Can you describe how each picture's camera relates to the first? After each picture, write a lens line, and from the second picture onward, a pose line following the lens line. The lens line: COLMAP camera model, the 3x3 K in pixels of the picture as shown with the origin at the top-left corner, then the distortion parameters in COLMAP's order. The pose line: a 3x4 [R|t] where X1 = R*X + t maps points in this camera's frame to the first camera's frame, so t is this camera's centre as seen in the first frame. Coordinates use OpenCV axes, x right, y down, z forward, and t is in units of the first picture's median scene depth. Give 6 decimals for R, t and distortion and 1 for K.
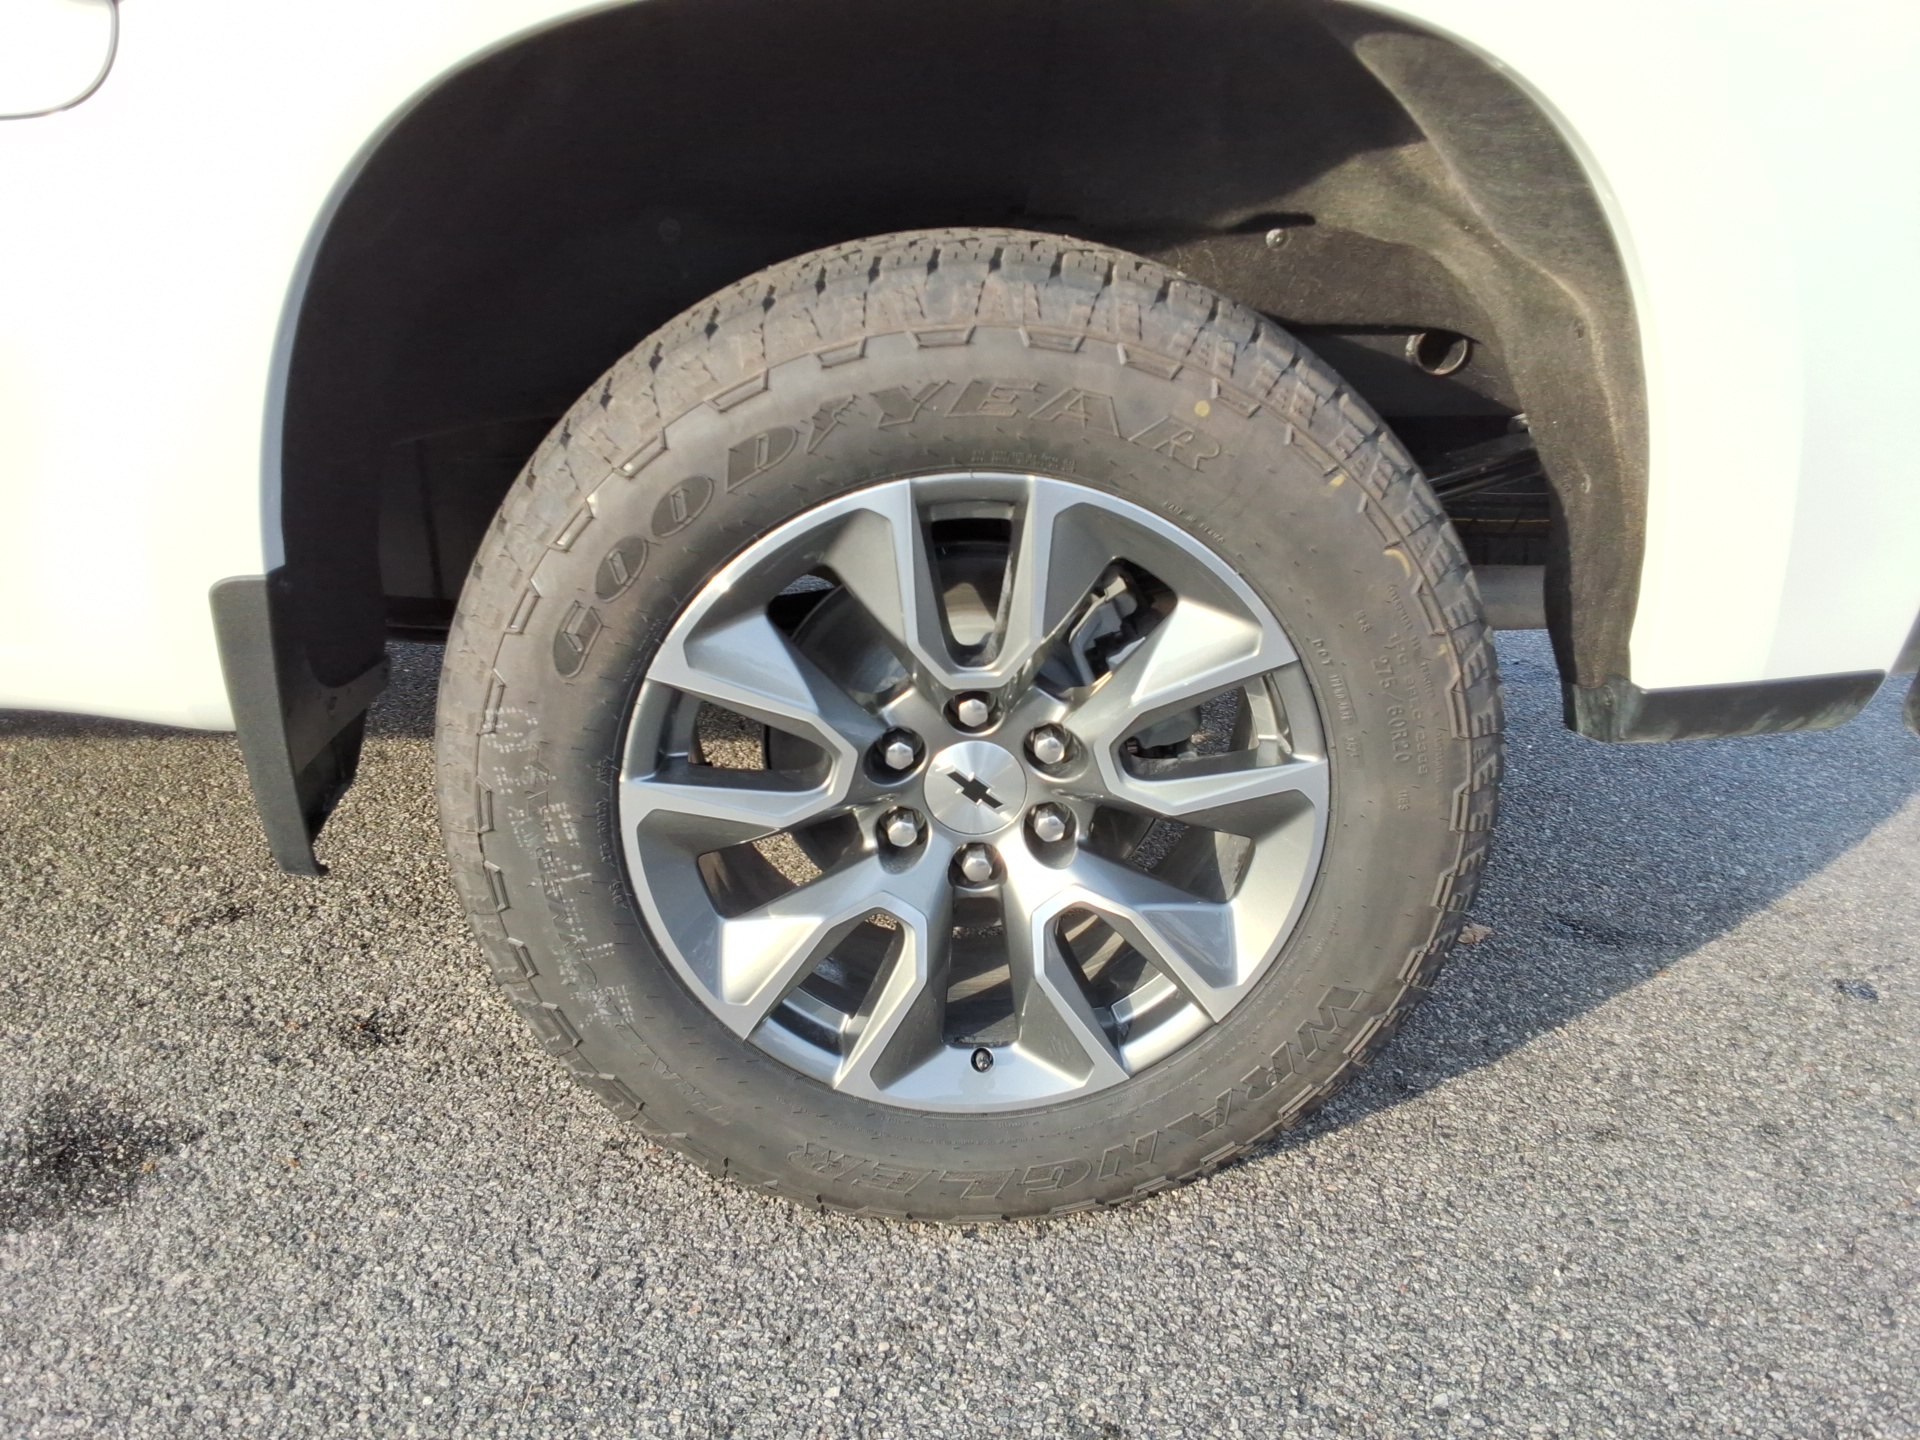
lens RADIAL K [[1546.4, 0, 969.1], [0, 1546.4, 716.7], [0, 0, 1]] dist [0.105044, -0.161447]
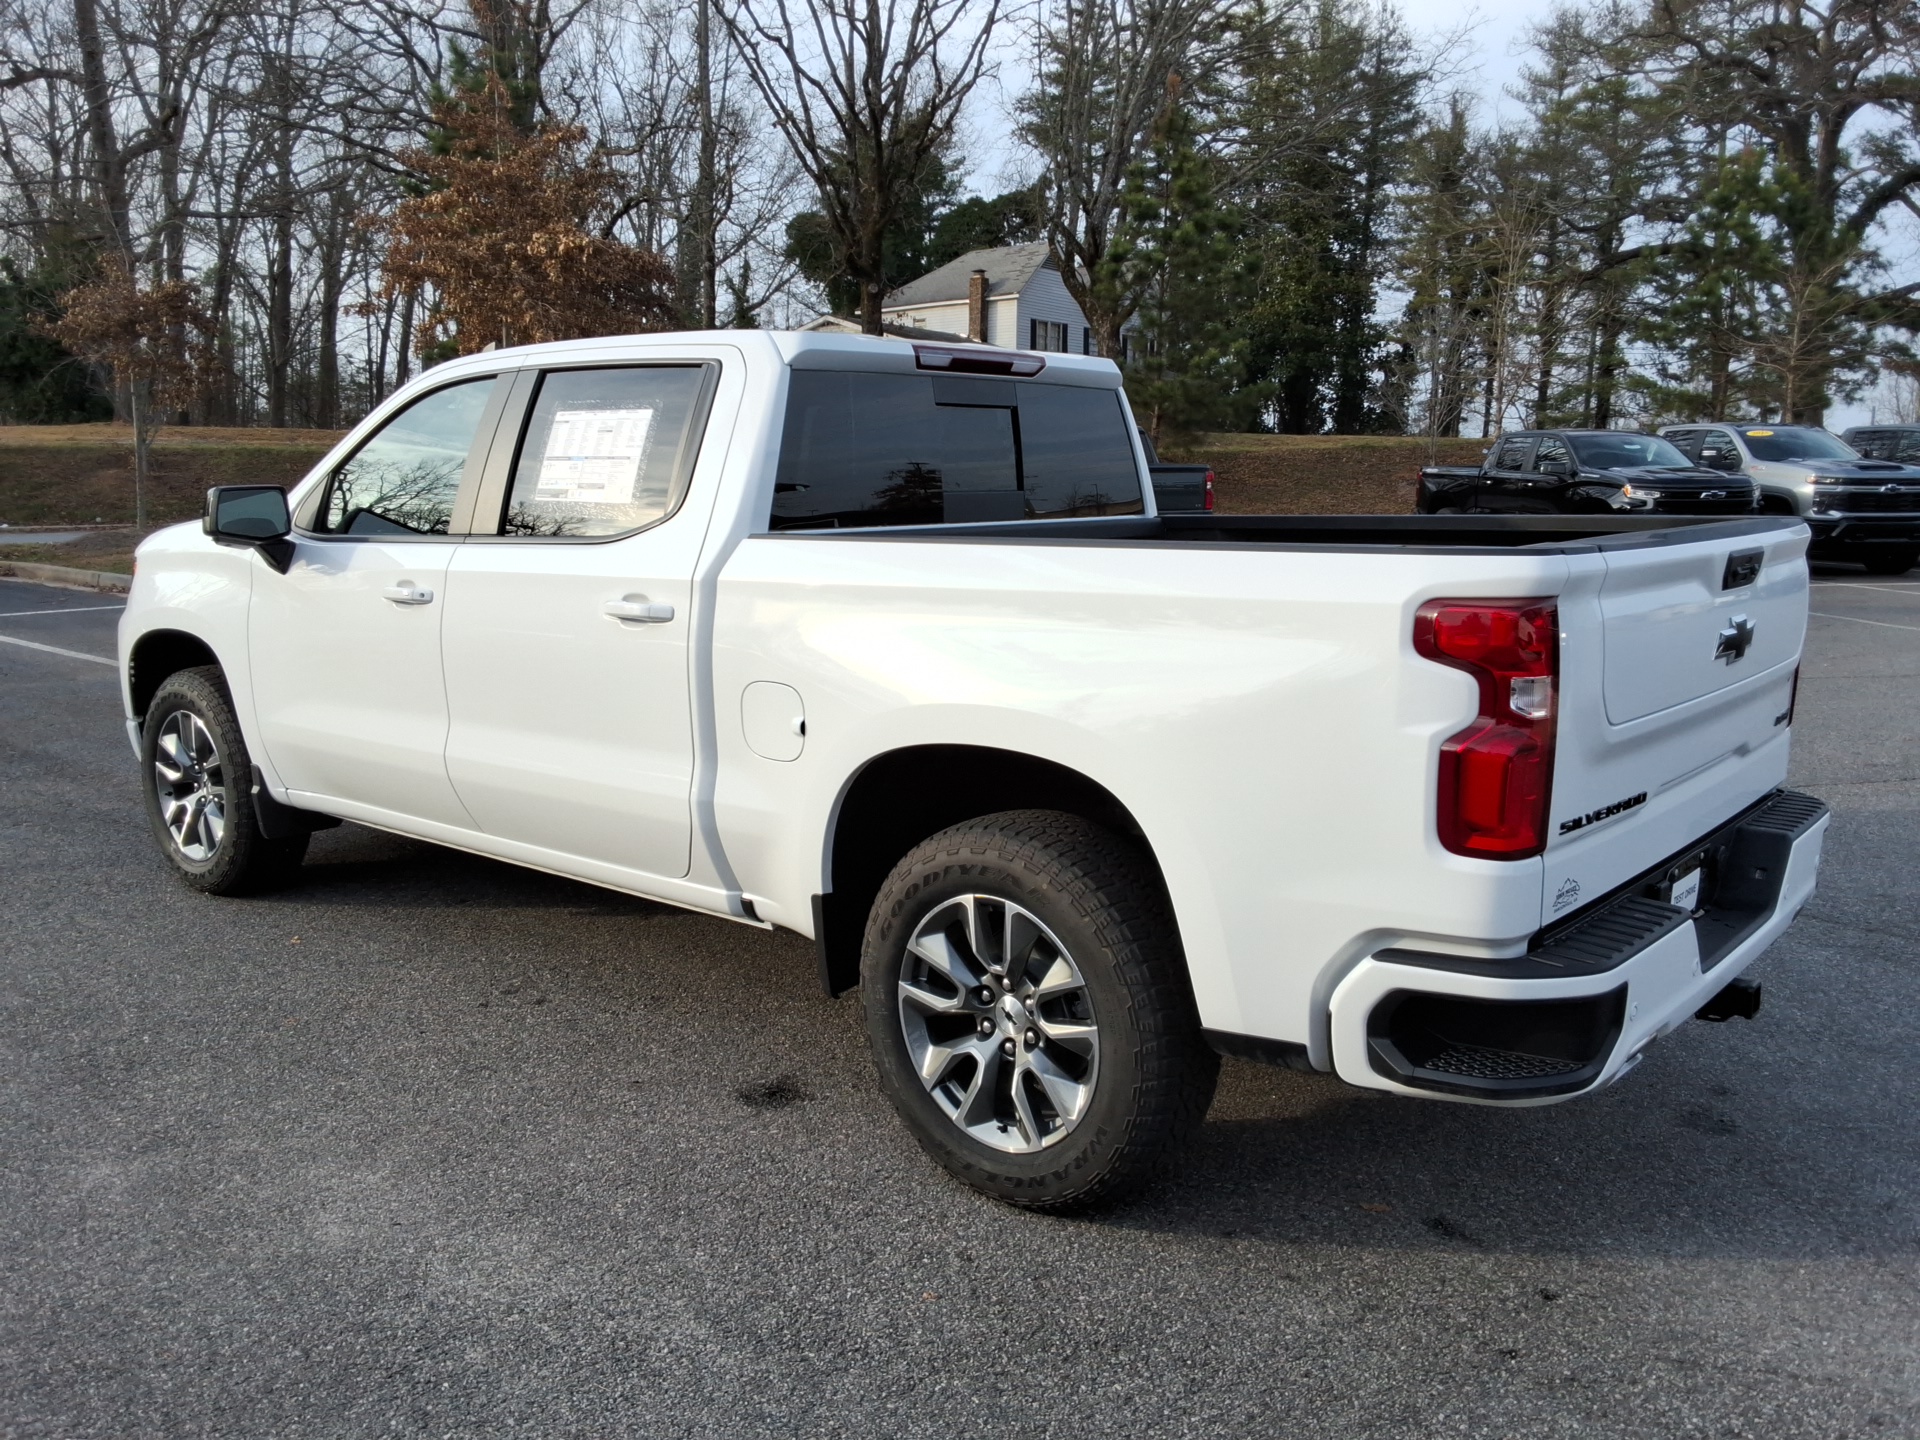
lens RADIAL K [[1546.4, 0, 954.0], [0, 1546.4, 705.4], [0, 0, 1]] dist [0.105044, -0.161447]
pose [[0.728782, 0.070825, -0.681073, 1.757640], [-0.235951, 0.959696, -0.152680, -0.035258], [0.642809, 0.271970, 0.716121, -1.135002]]
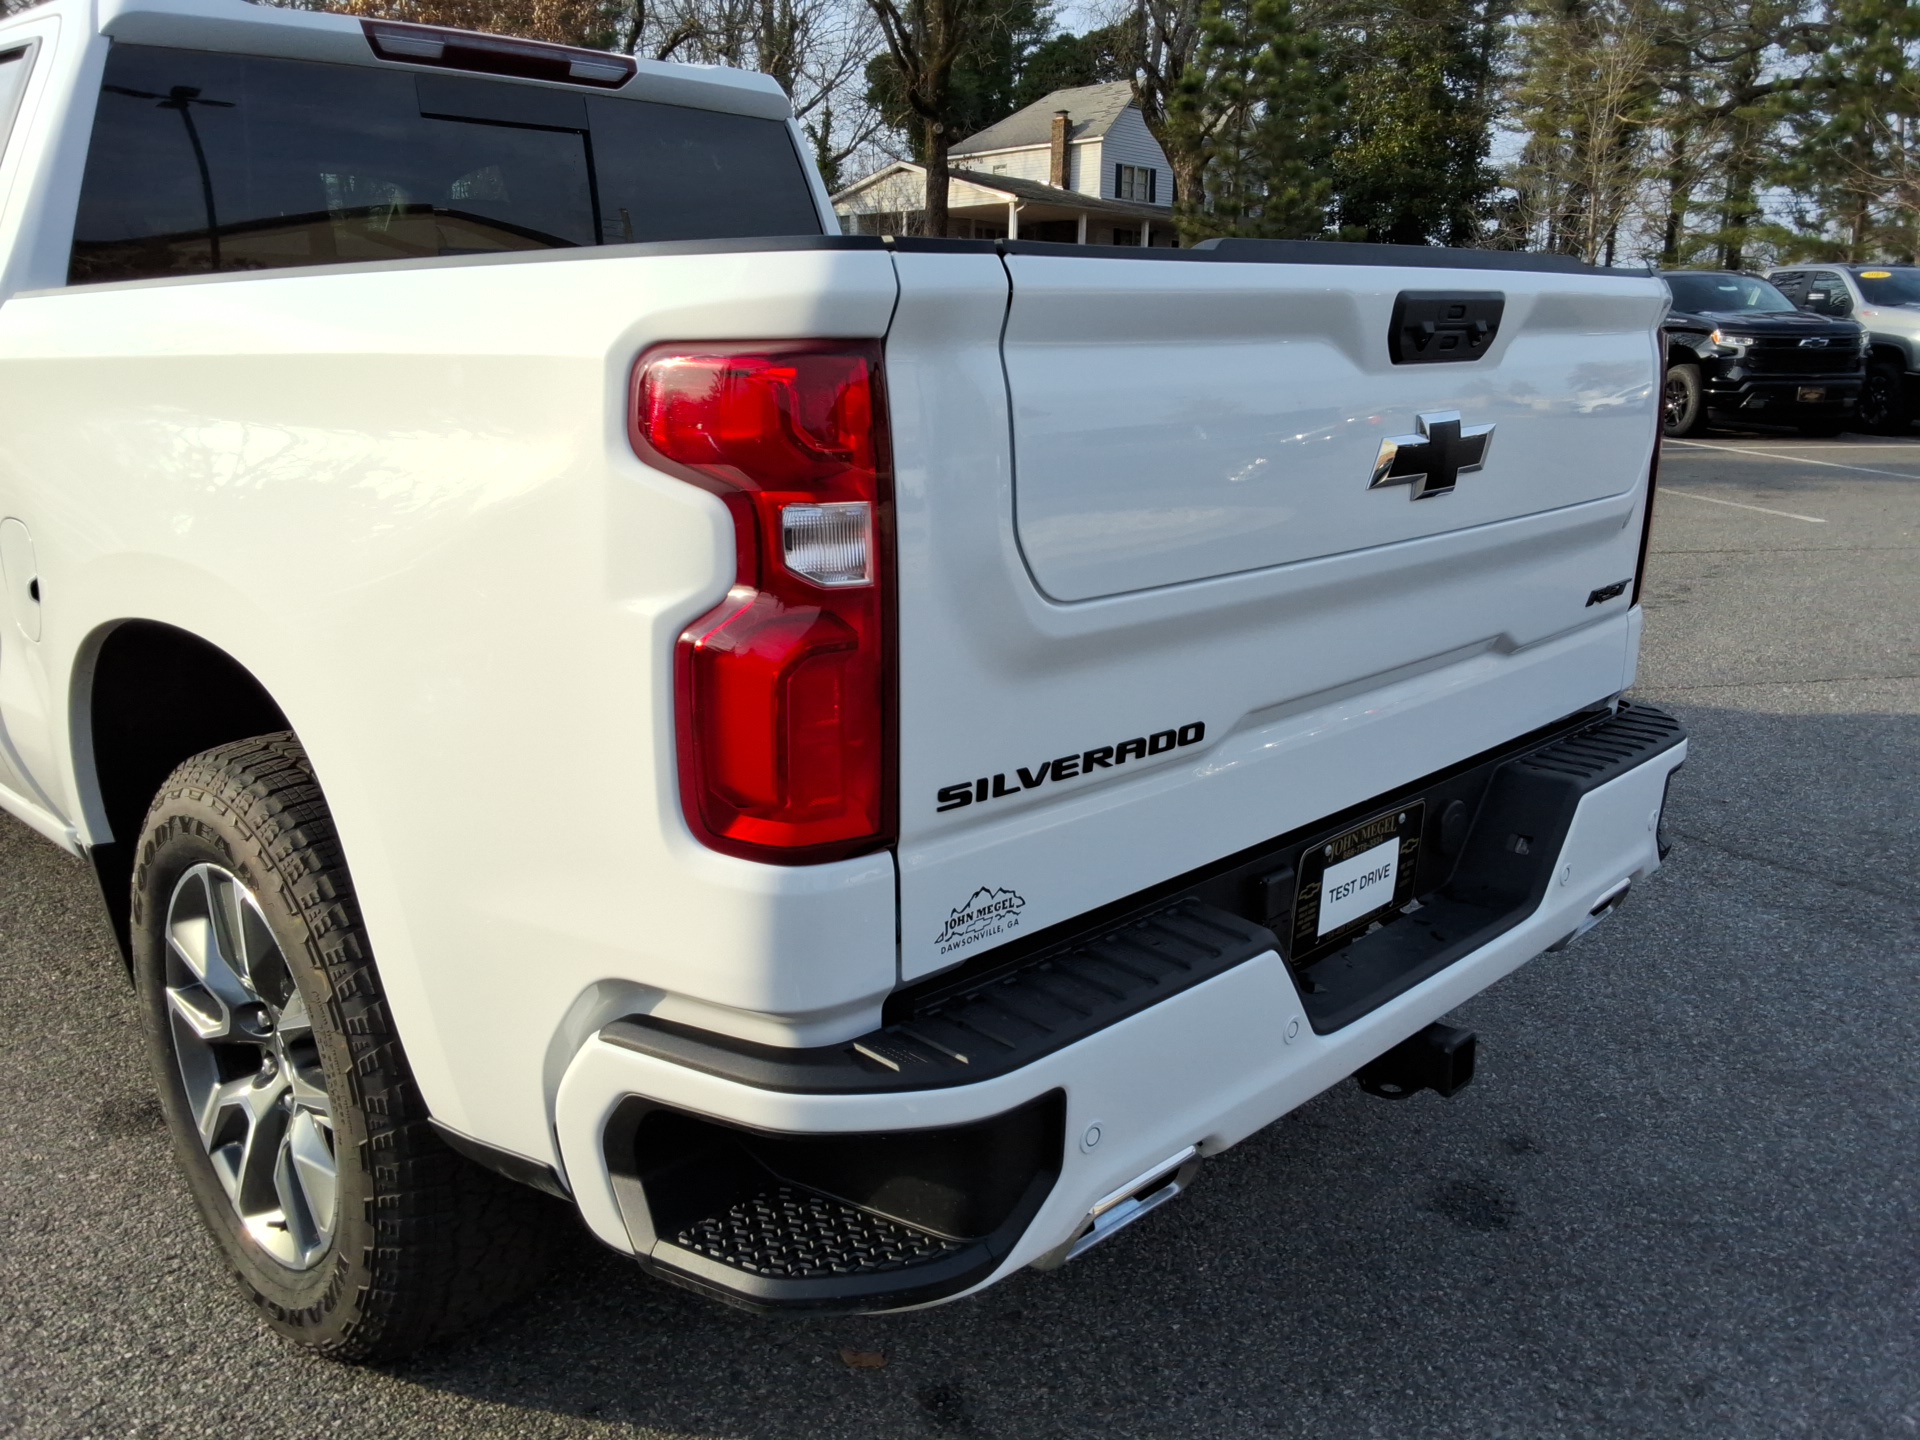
lens RADIAL K [[1546.4, 0, 951.9], [0, 1546.4, 704.6], [0, 0, 1]] dist [0.105044, -0.161447]
pose [[0.680768, 0.139726, -0.719049, 1.706819], [-0.256622, 0.964920, -0.055456, -0.416246], [0.686076, 0.222277, 0.692743, 0.249649]]
